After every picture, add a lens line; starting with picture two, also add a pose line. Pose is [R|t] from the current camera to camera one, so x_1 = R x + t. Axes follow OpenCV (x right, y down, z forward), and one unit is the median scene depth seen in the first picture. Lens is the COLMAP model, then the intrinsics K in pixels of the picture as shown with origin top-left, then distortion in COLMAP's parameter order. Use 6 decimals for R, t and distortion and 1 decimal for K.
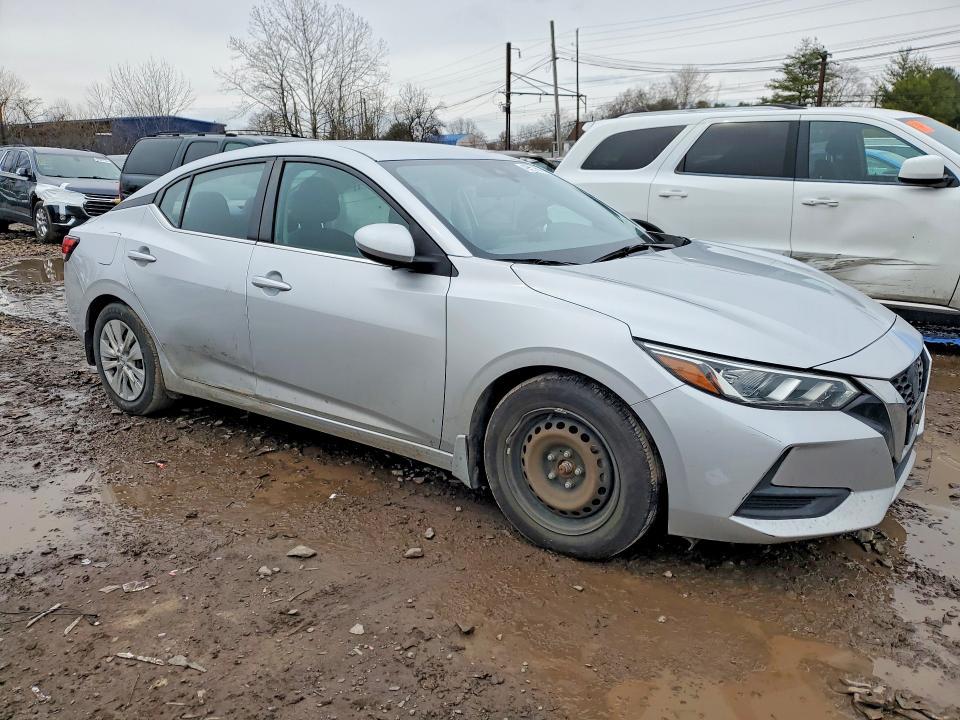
lens RADIAL K [[749.6, 0, 480.0], [0, 749.6, 360.0], [0, 0, 1]] dist [0.006067, 0.003034]
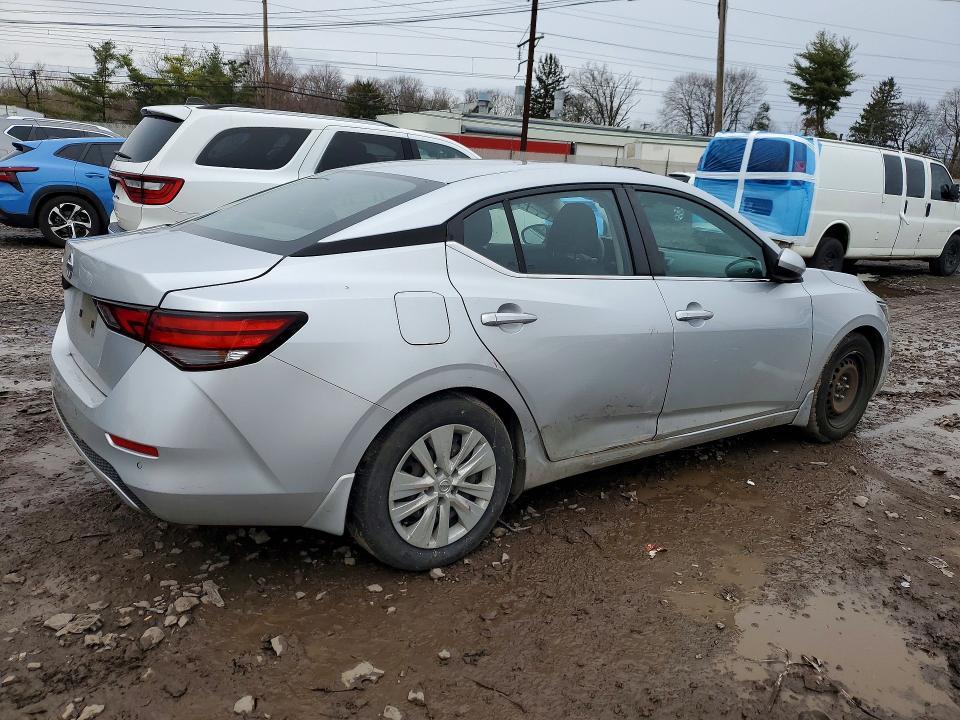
lens RADIAL K [[749.6, 0, 480.0], [0, 749.6, 360.0], [0, 0, 1]] dist [0.006067, 0.003034]
pose [[0.306548, -0.206361, 0.929217, -1.318932], [0.176752, 0.971579, 0.157458, -0.253877], [-0.935301, 0.115972, 0.334310, 0.945669]]
